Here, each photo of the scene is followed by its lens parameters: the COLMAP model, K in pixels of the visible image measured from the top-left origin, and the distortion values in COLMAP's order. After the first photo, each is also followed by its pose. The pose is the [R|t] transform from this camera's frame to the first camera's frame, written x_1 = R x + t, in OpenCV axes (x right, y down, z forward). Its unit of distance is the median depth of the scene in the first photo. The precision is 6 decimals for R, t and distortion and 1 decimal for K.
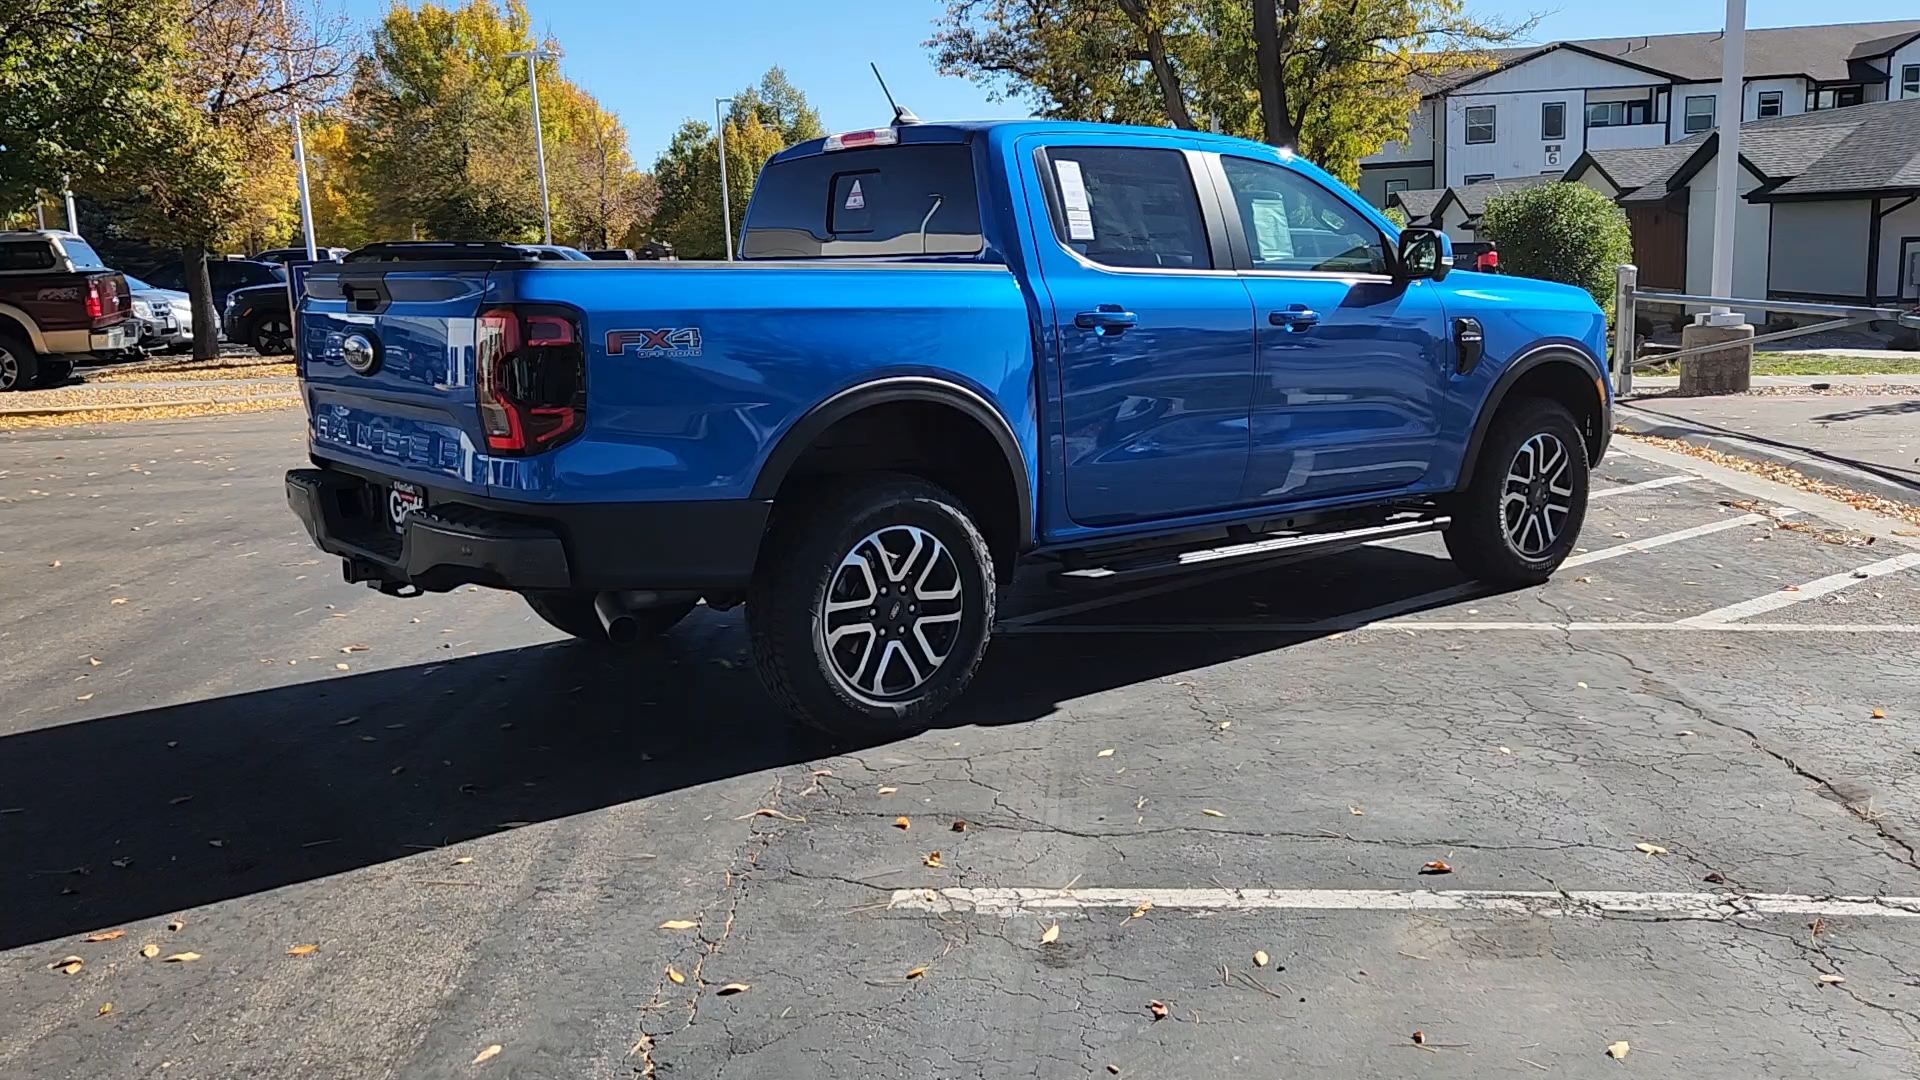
lens RADIAL K [[1629.7, 0, 933.2], [0, 1629.7, 537.8], [0, 0, 1]] dist [0.024525, -0.007533]
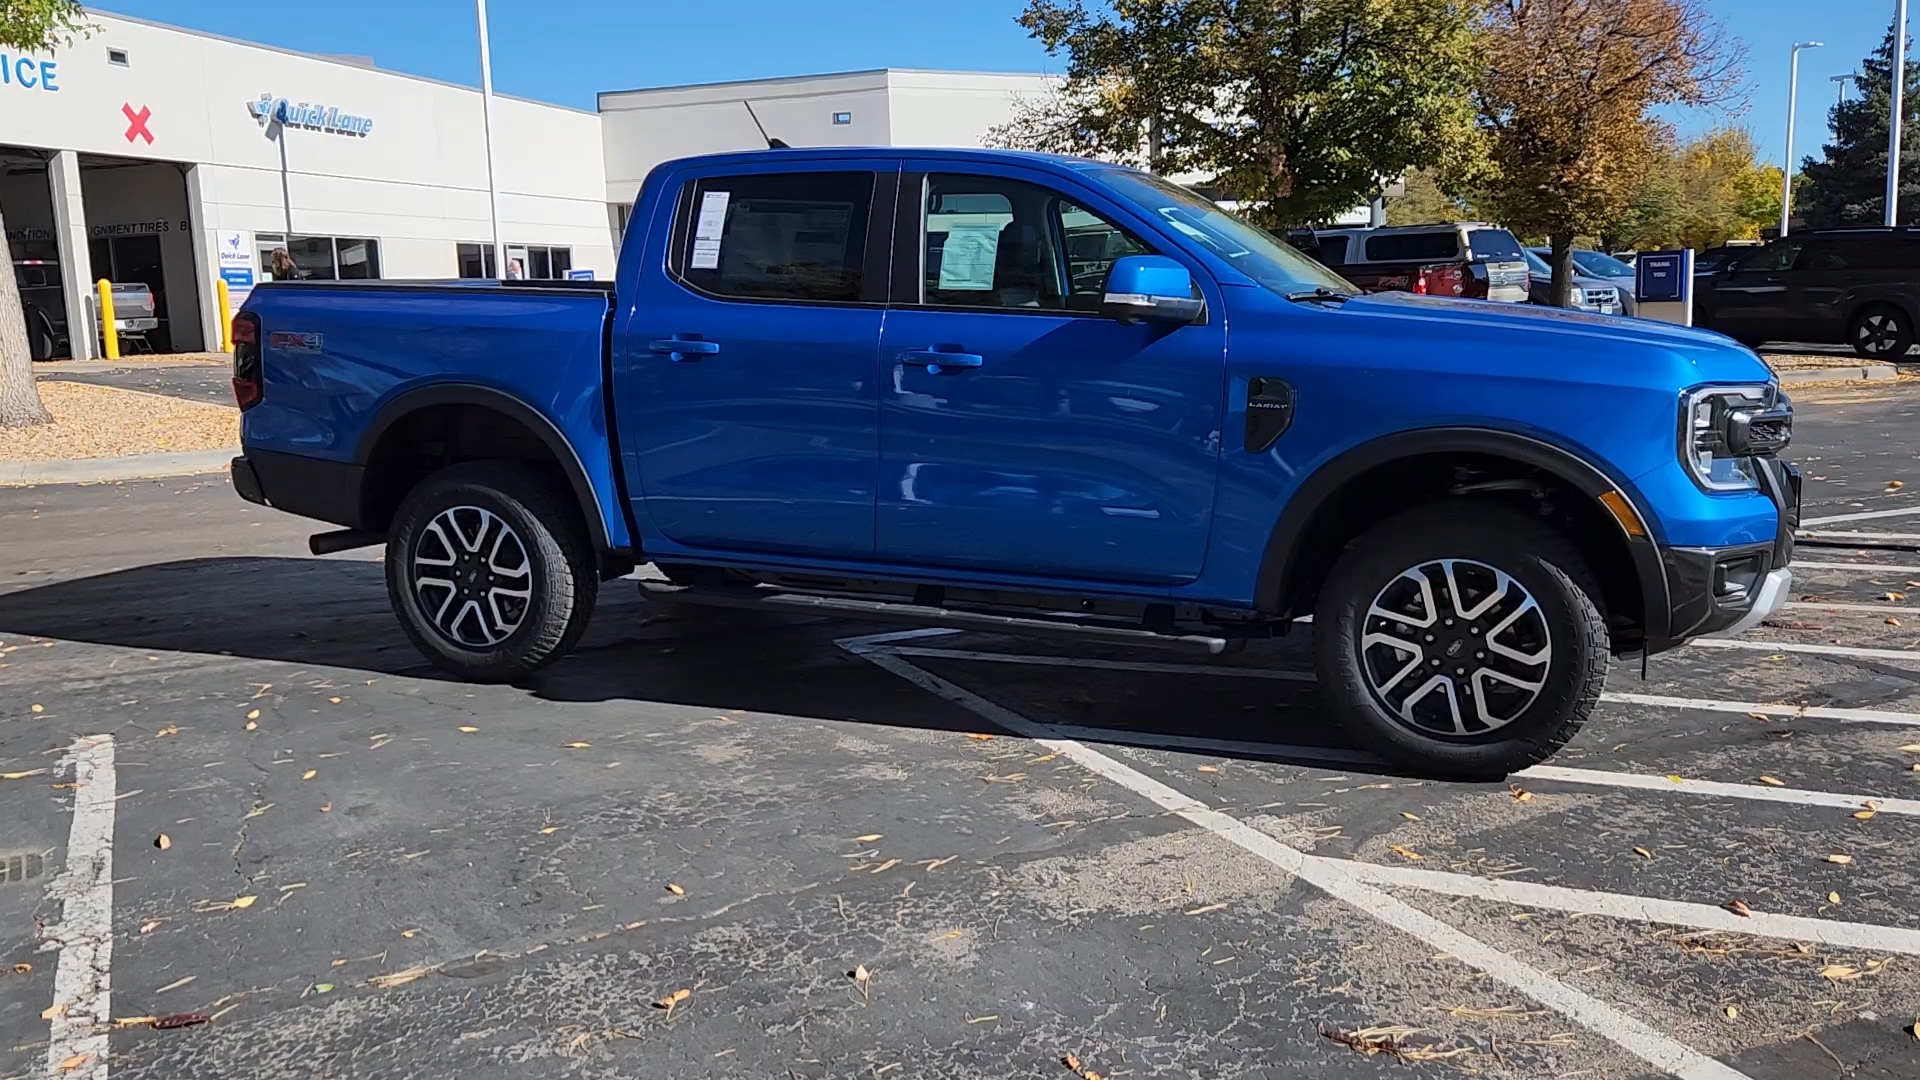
lens RADIAL K [[1629.7, 0, 941.9], [0, 1629.7, 553.5], [0, 0, 1]] dist [0.024525, -0.007533]
pose [[0.507299, 0.164720, -0.845881, 1.063680], [-0.145410, 0.983850, 0.104381, -0.134556], [0.849414, 0.070048, 0.523058, 0.598824]]
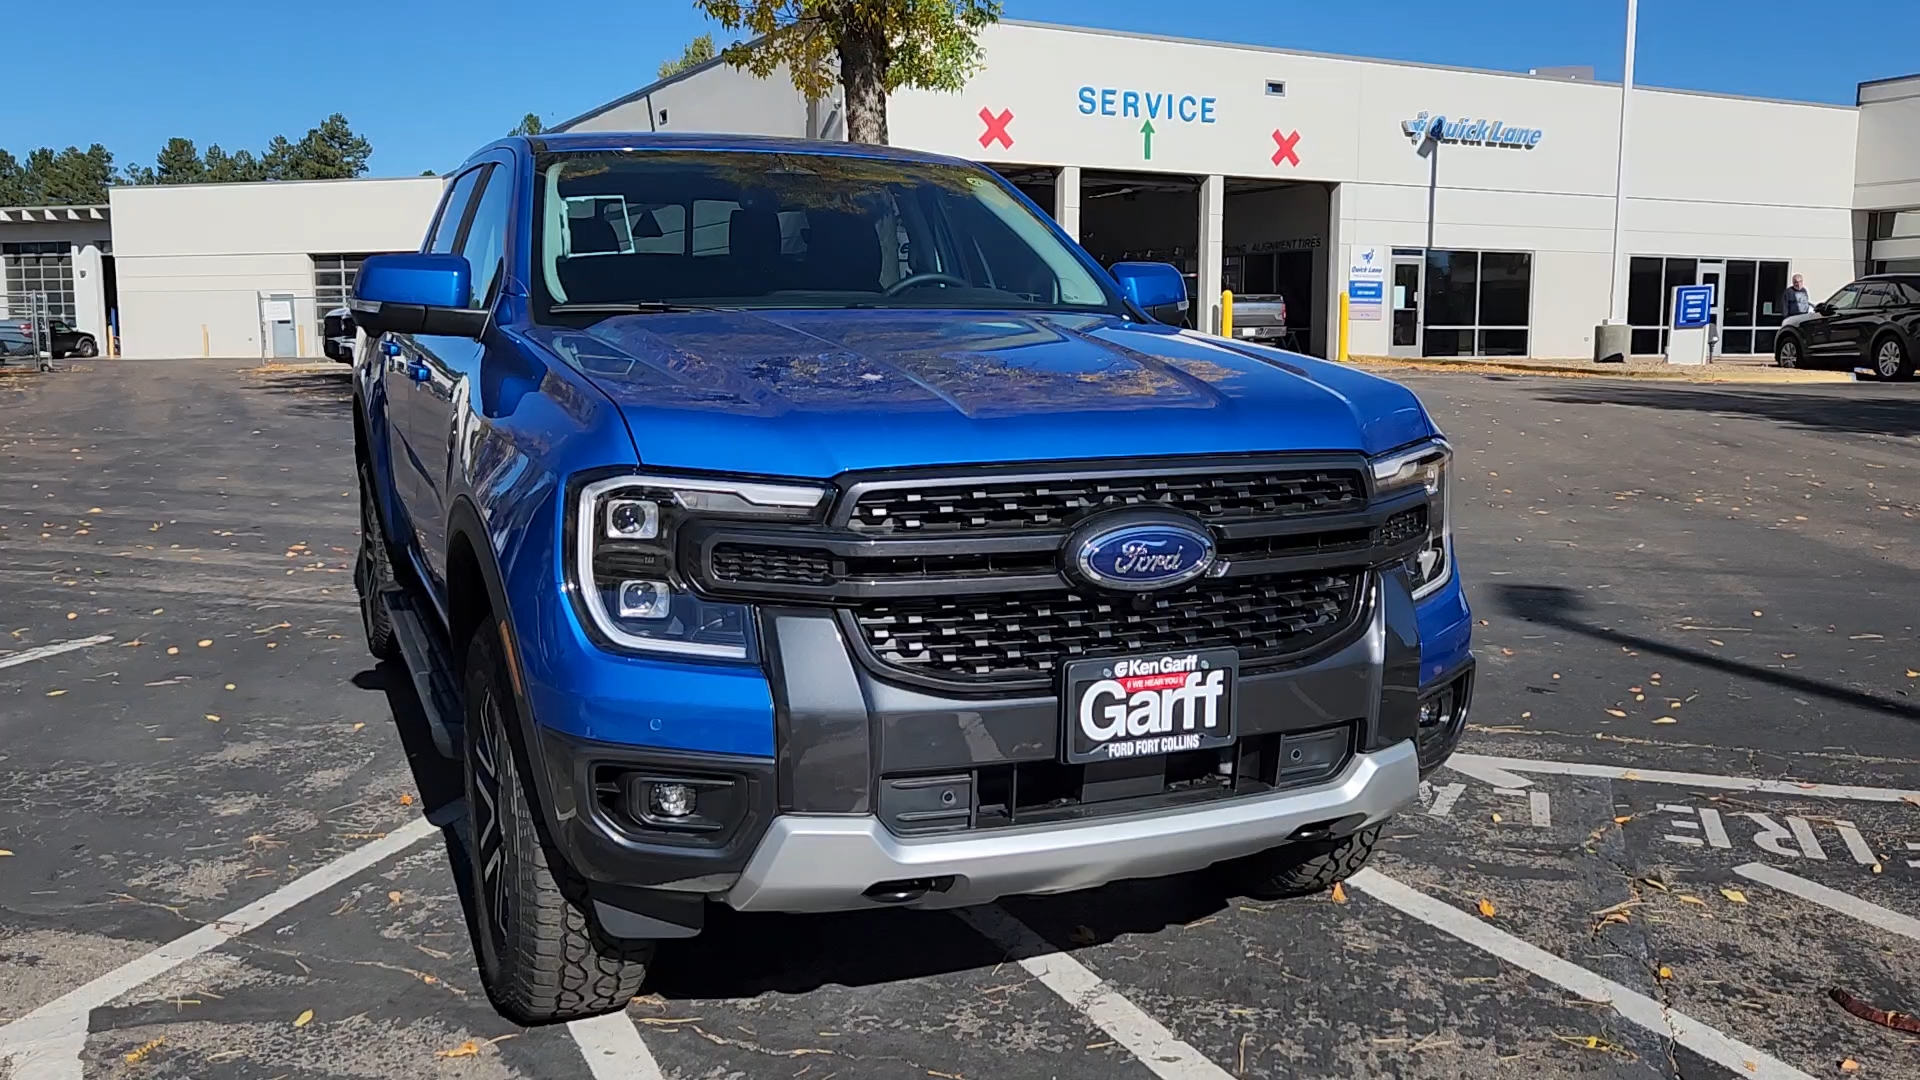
lens RADIAL K [[1629.7, 0, 949.4], [0, 1629.7, 527.8], [0, 0, 1]] dist [0.024525, -0.007533]
pose [[-0.257216, 0.160984, -0.952851, 0.991923], [-0.161528, 0.964992, 0.206639, -0.288310], [0.952759, 0.207062, -0.222208, 1.557813]]
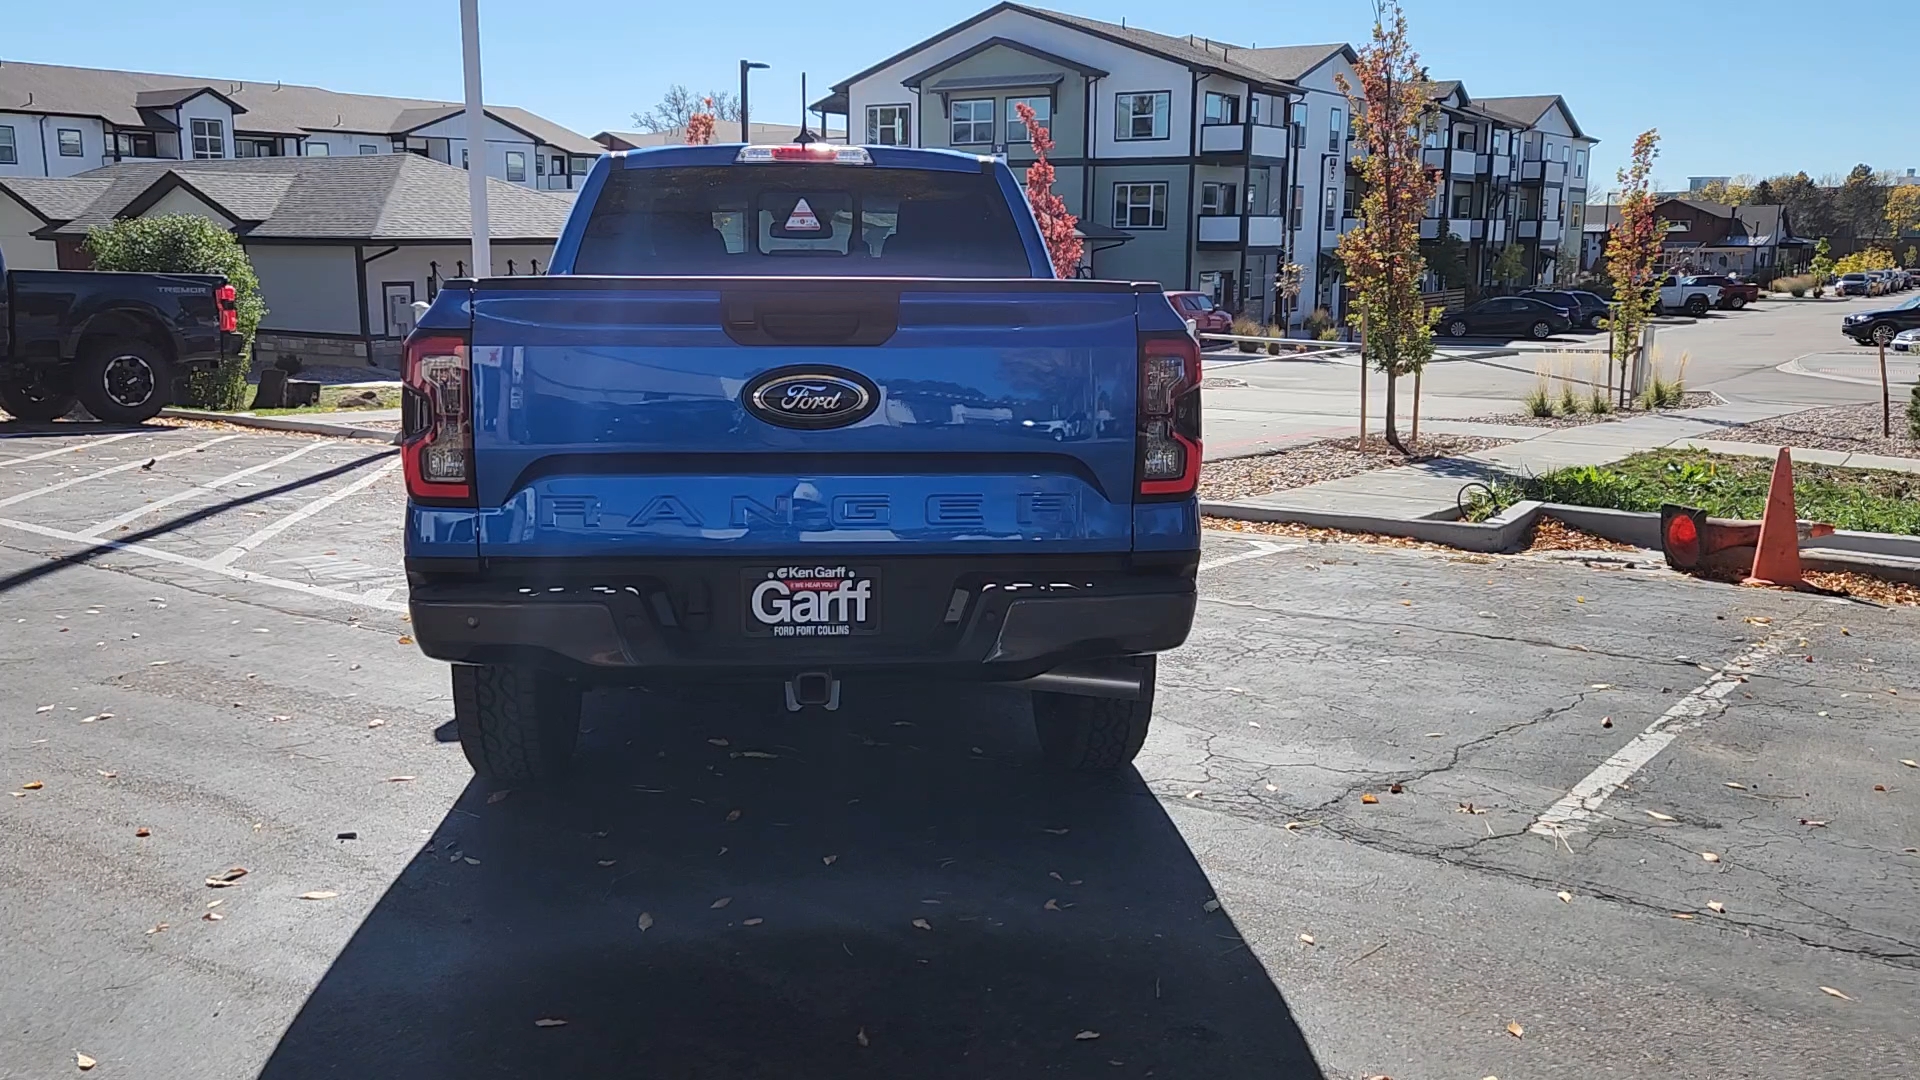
lens RADIAL K [[1629.7, 0, 936.7], [0, 1629.7, 544.6], [0, 0, 1]] dist [0.024525, -0.007533]
pose [[0.545090, -0.108057, 0.831385, -0.839273], [0.124069, 0.991137, 0.047476, -0.066069], [-0.829146, 0.077271, 0.553666, 0.479098]]
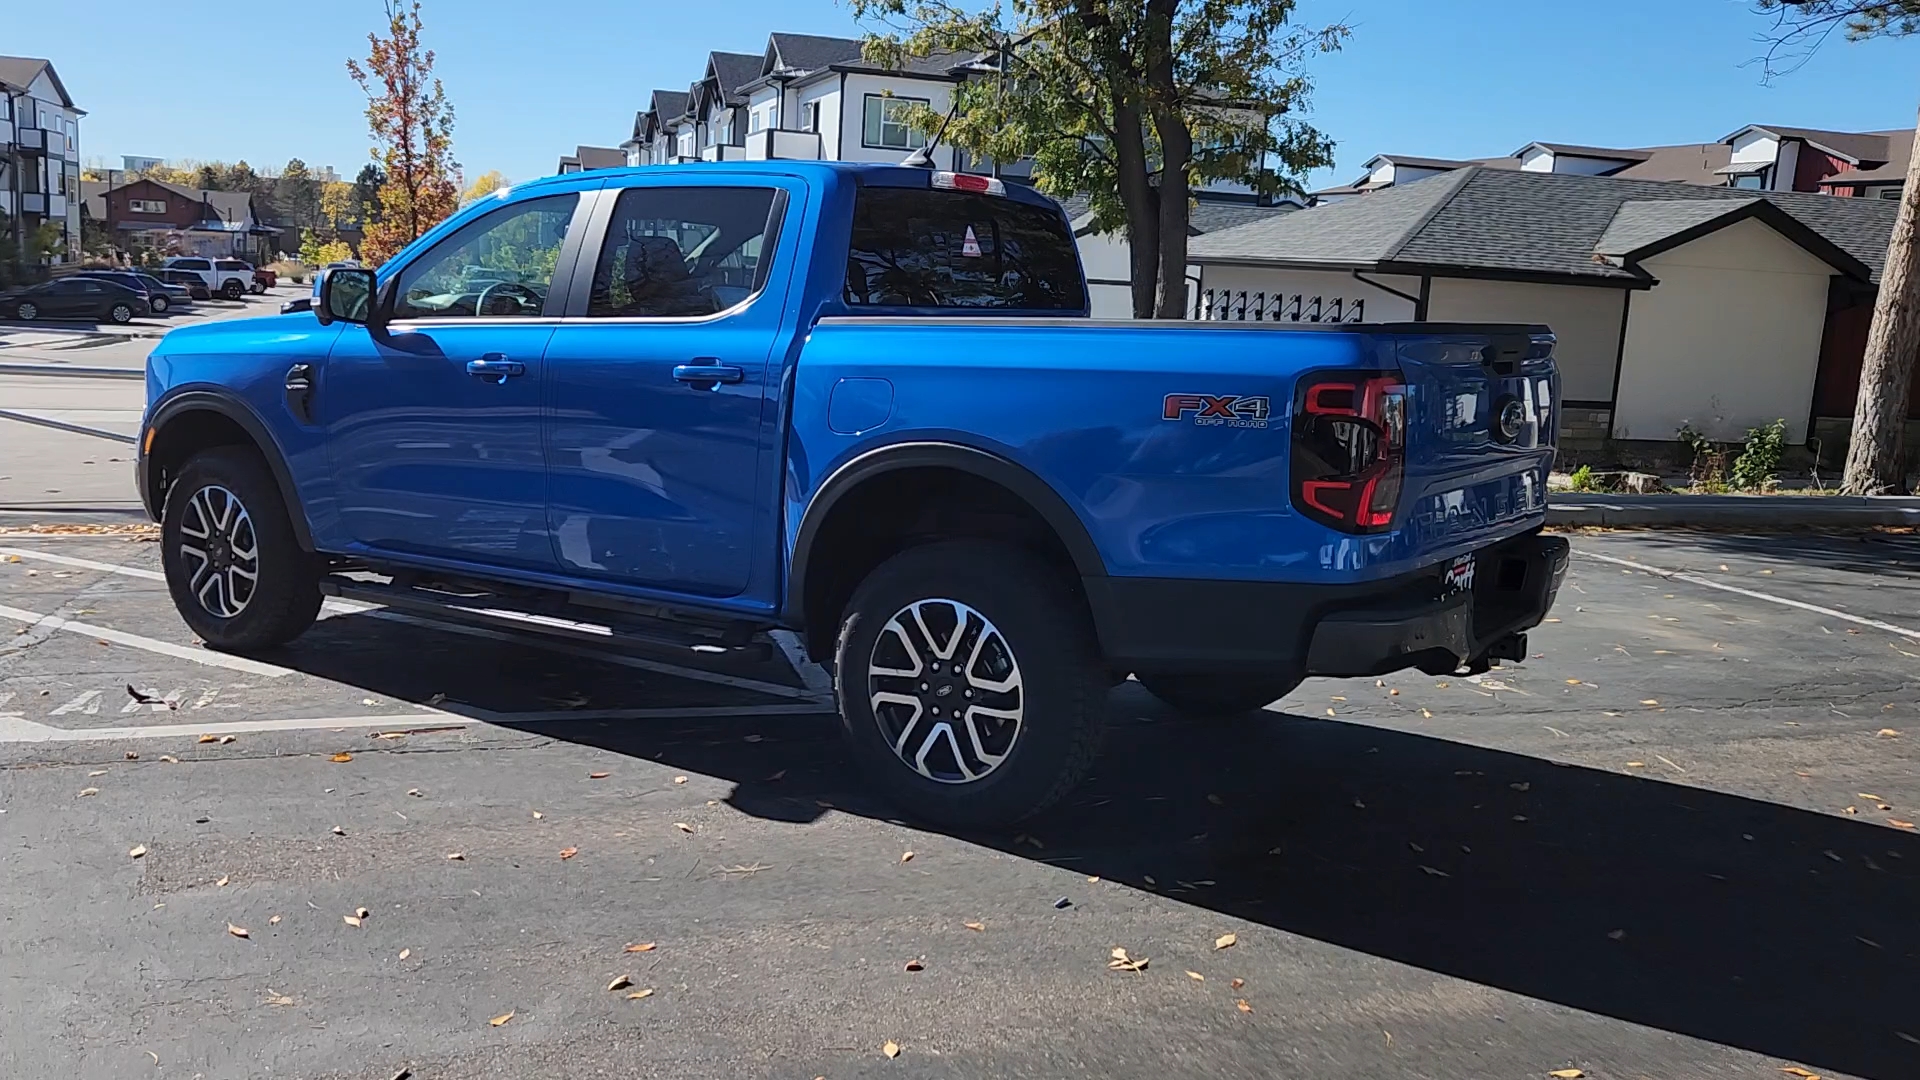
lens RADIAL K [[1629.7, 0, 947.0], [0, 1629.7, 540.6], [0, 0, 1]] dist [0.024525, -0.007533]
pose [[-0.311986, -0.129722, 0.941189, -1.016091], [0.132765, 0.974962, 0.178386, -0.226725], [-0.940765, 0.180611, -0.286952, 1.405993]]
